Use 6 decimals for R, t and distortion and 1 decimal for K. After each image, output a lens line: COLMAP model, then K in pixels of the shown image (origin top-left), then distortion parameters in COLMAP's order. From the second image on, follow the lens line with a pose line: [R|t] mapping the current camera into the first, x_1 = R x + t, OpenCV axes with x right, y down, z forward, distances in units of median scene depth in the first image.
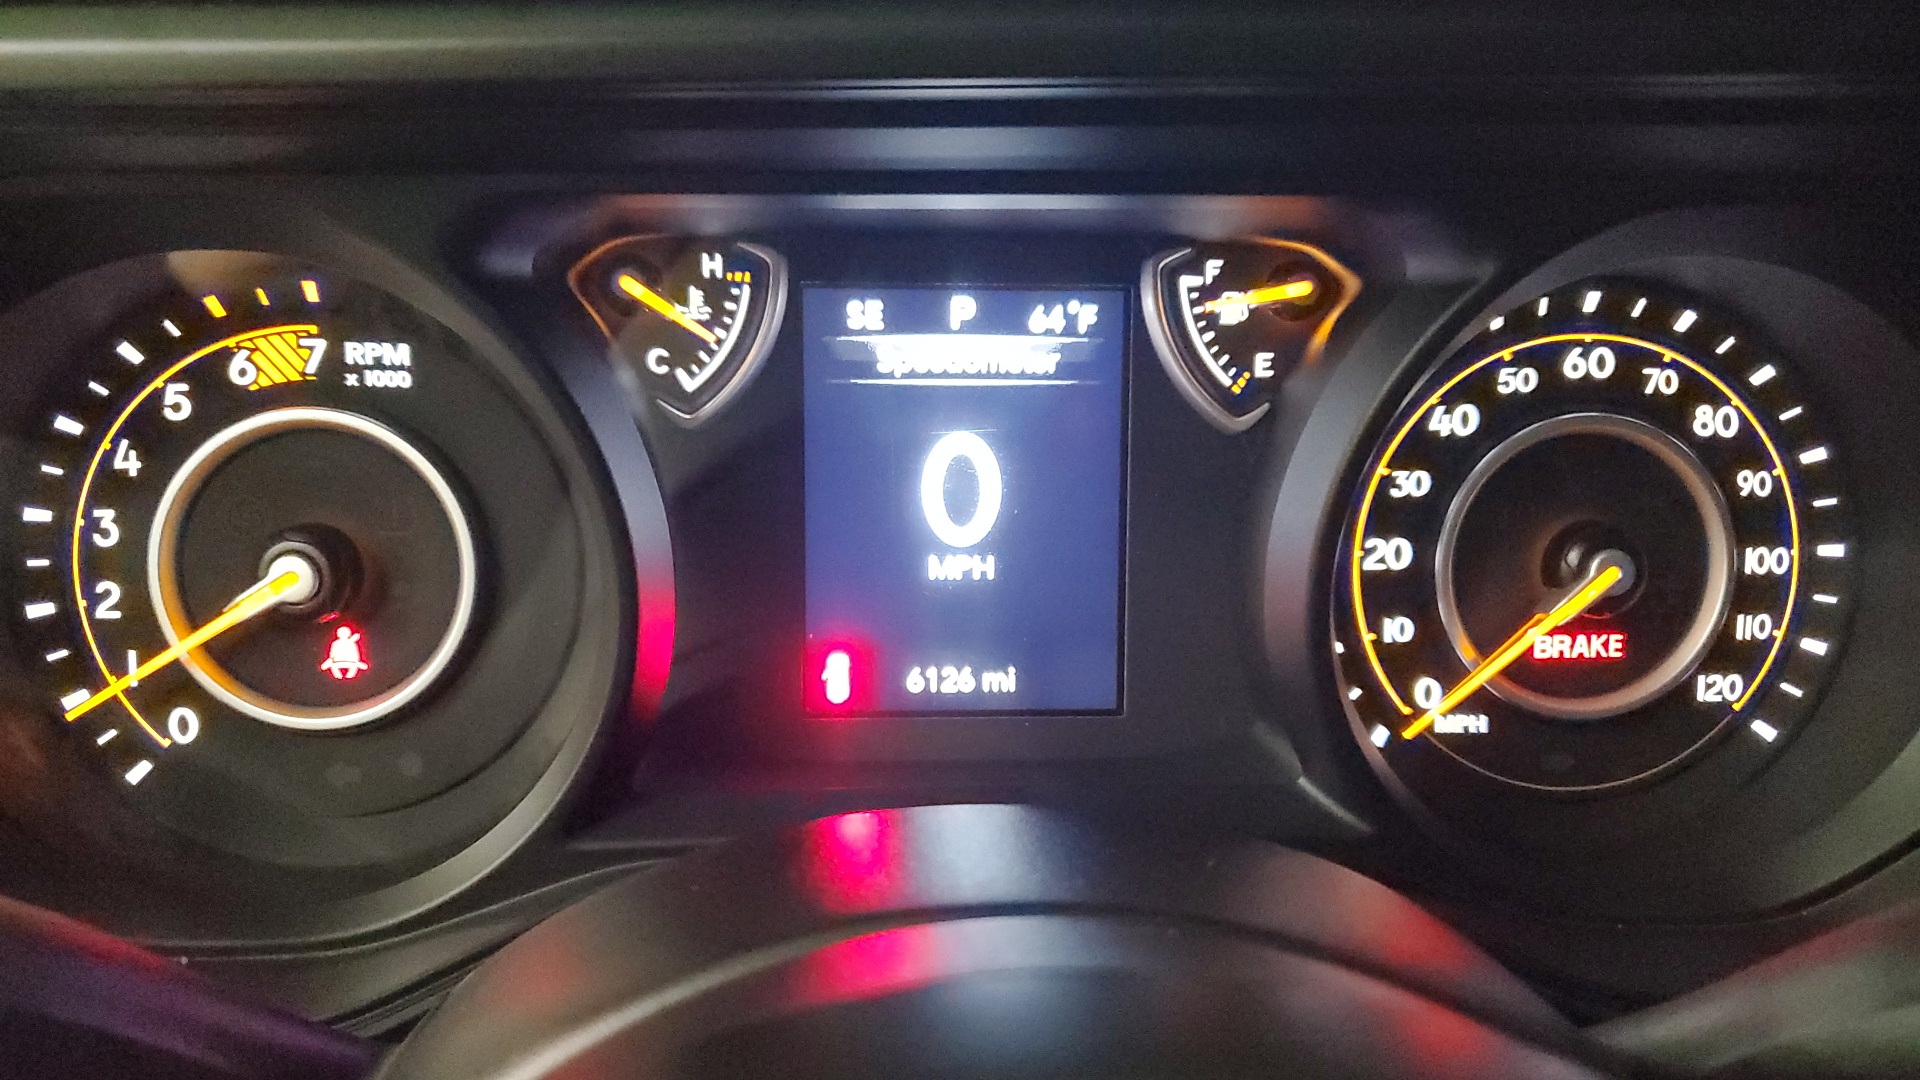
lens RADIAL K [[1509.3, 0, 910.8], [0, 1509.3, 517.6], [0, 0, 1]] dist [0.046182, -0.054363]
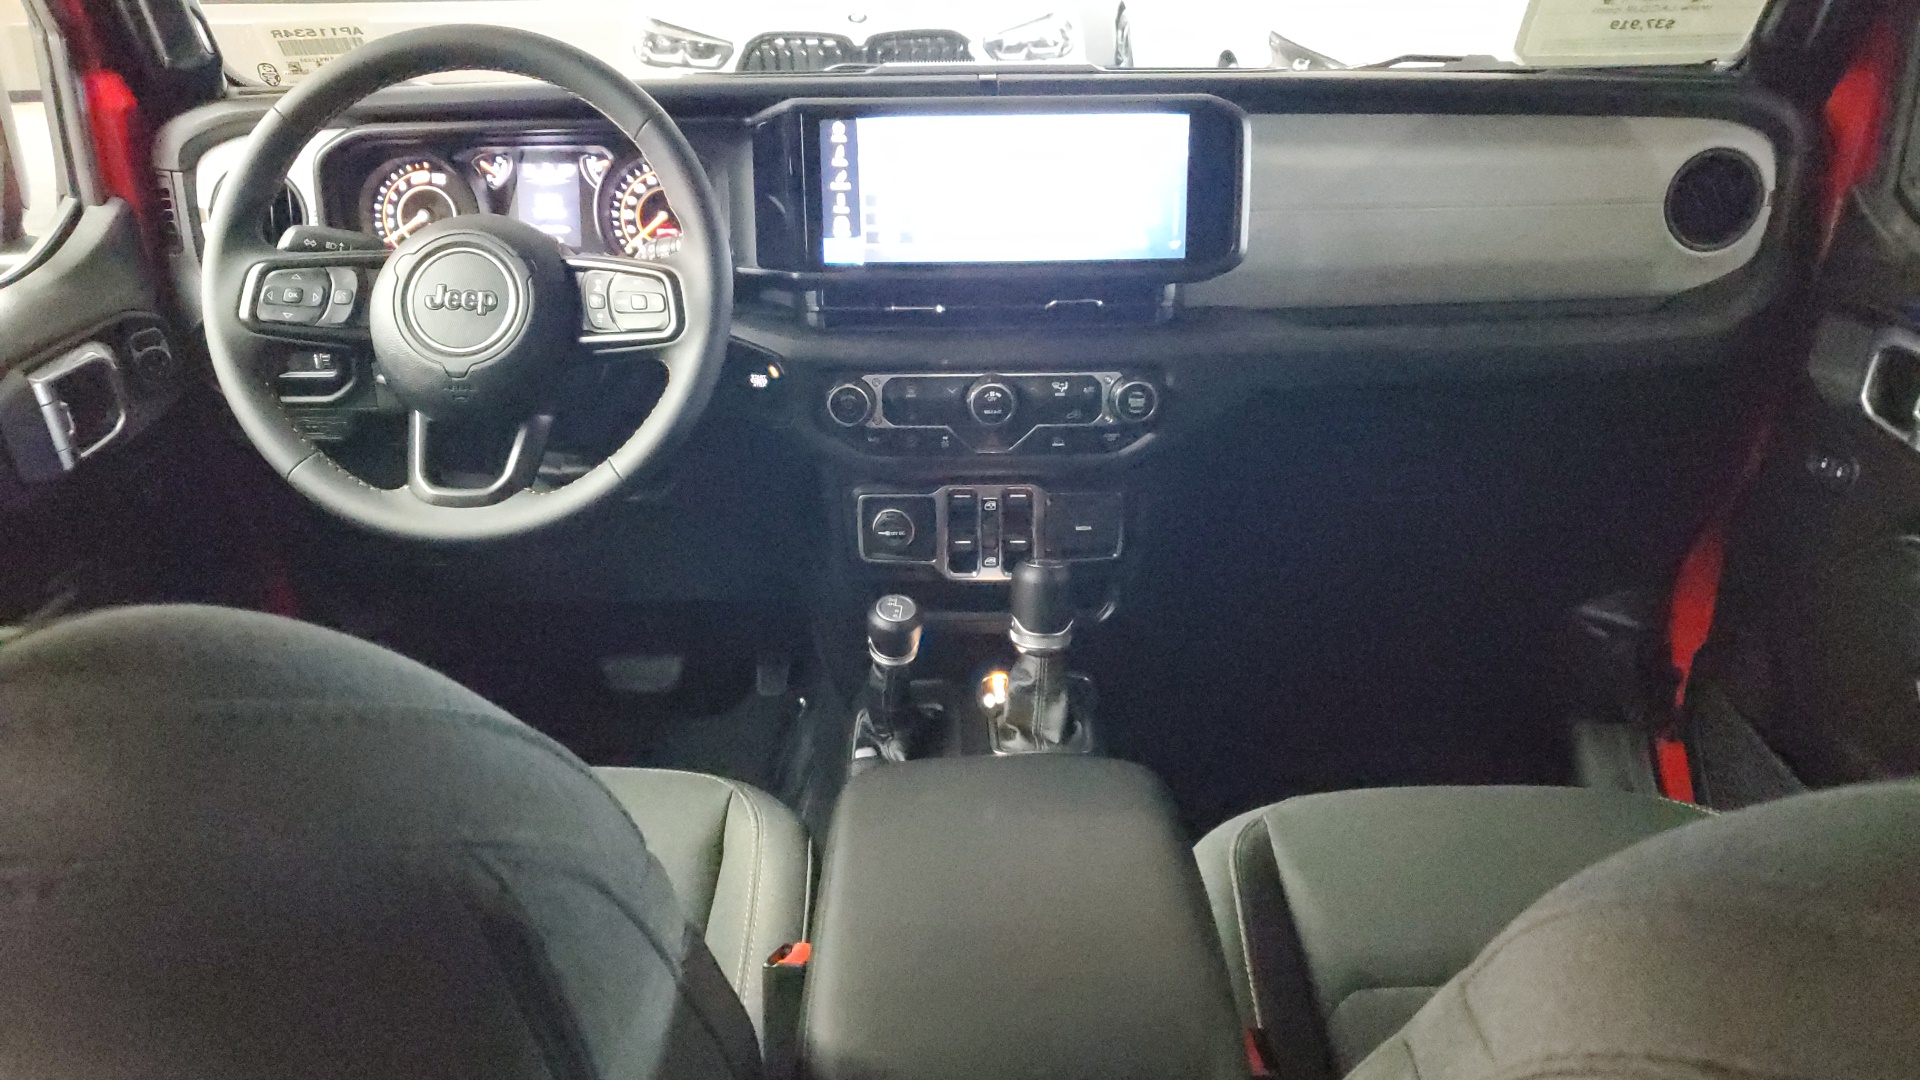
lens RADIAL K [[1509.3, 0, 961.2], [0, 1509.3, 548.3], [0, 0, 1]] dist [0.046182, -0.054363]
pose [[0.998355, 0.002431, -0.057288, 1.775417], [-0.000640, 0.999511, 0.031257, 1.016903], [0.057336, -0.031169, 0.997868, -4.223648]]
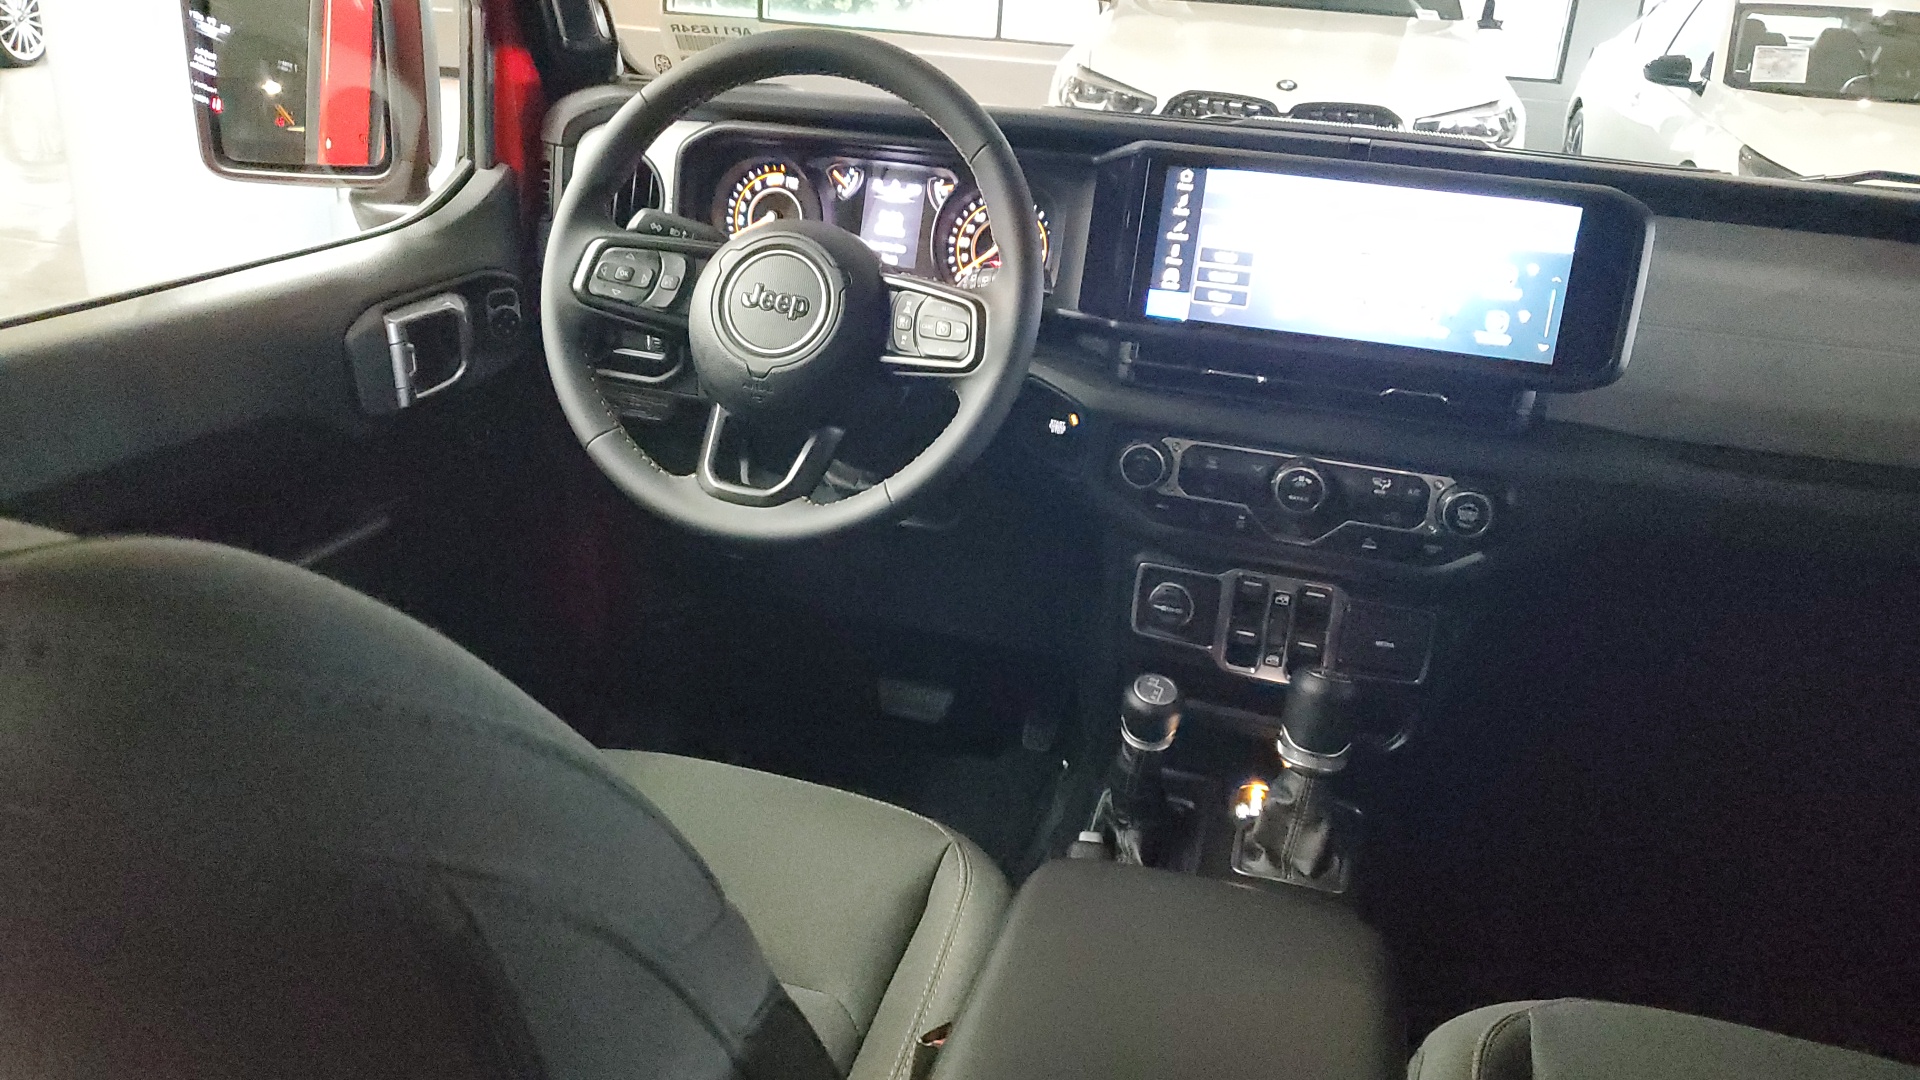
lens RADIAL K [[1509.3, 0, 946.8], [0, 1509.3, 545.2], [0, 0, 1]] dist [0.046182, -0.054363]
pose [[0.939246, 0.173730, -0.296031, 1.968913], [-0.177227, 0.984053, 0.015202, 0.977792], [0.293951, 0.038187, 0.955057, -3.905375]]
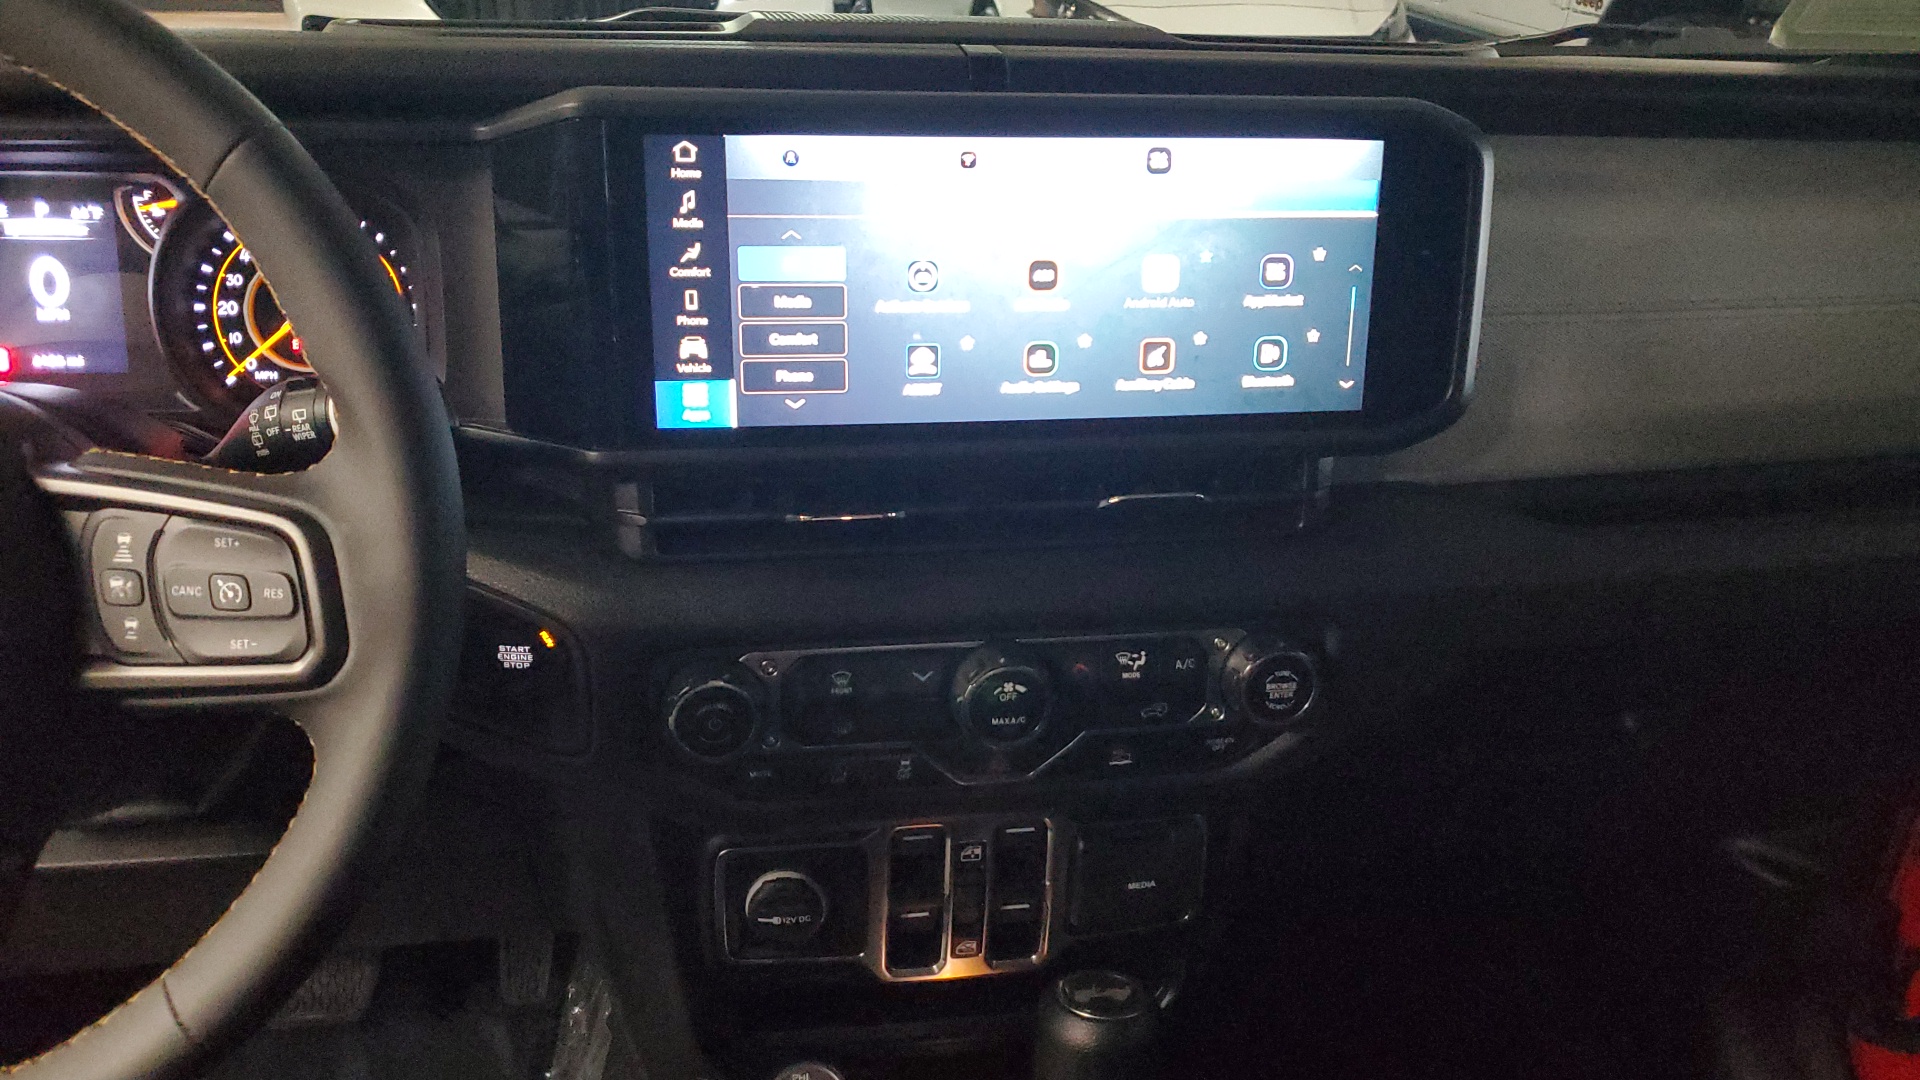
lens RADIAL K [[1509.3, 0, 948.5], [0, 1509.3, 535.7], [0, 0, 1]] dist [0.046182, -0.054363]
pose [[0.992911, -0.021815, 0.116843, 1.218008], [0.014380, 0.997839, 0.064107, 0.261588], [-0.117989, -0.061972, 0.991079, -1.713890]]
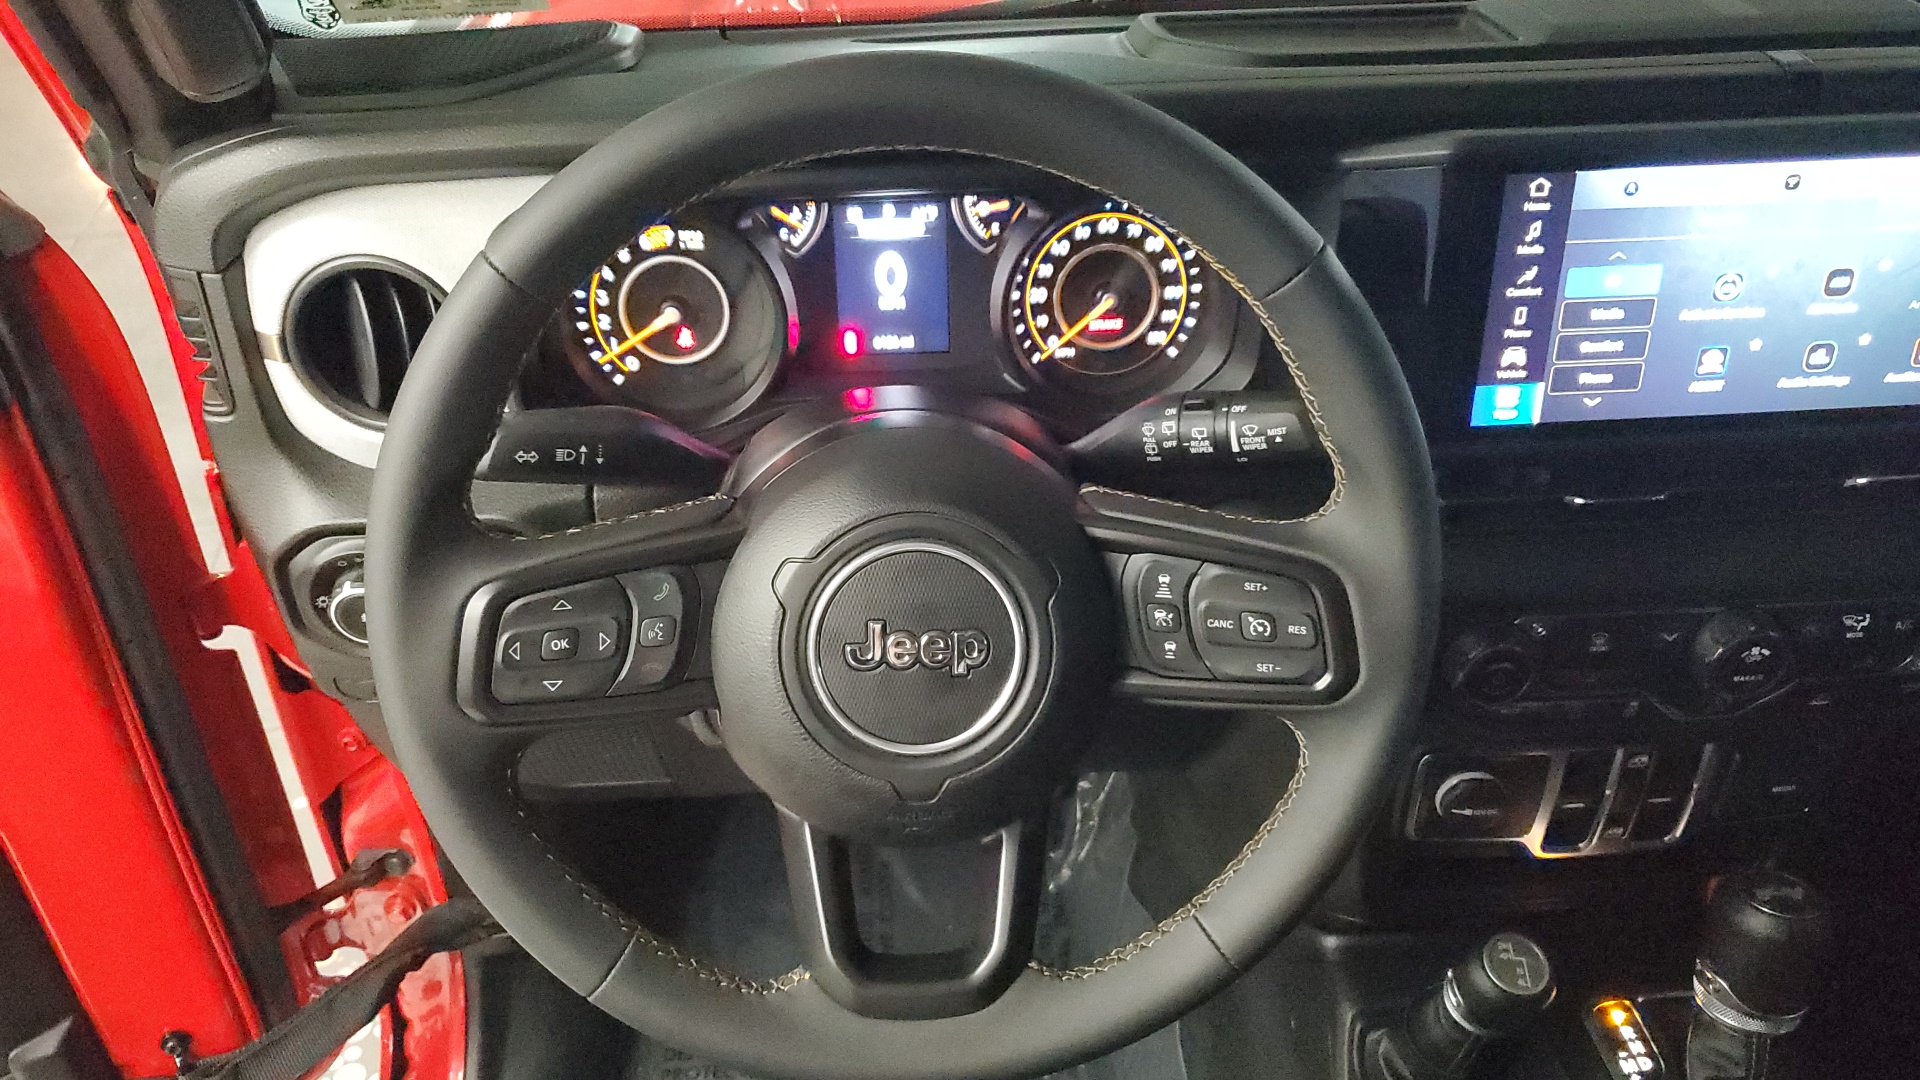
lens RADIAL K [[1509.3, 0, 939.7], [0, 1509.3, 532.9], [0, 0, 1]] dist [0.046182, -0.054363]
pose [[0.999571, -0.026340, 0.012843, 0.077061], [0.022160, 0.966191, 0.256873, -0.284451], [-0.019175, -0.256478, 0.966360, -1.920049]]
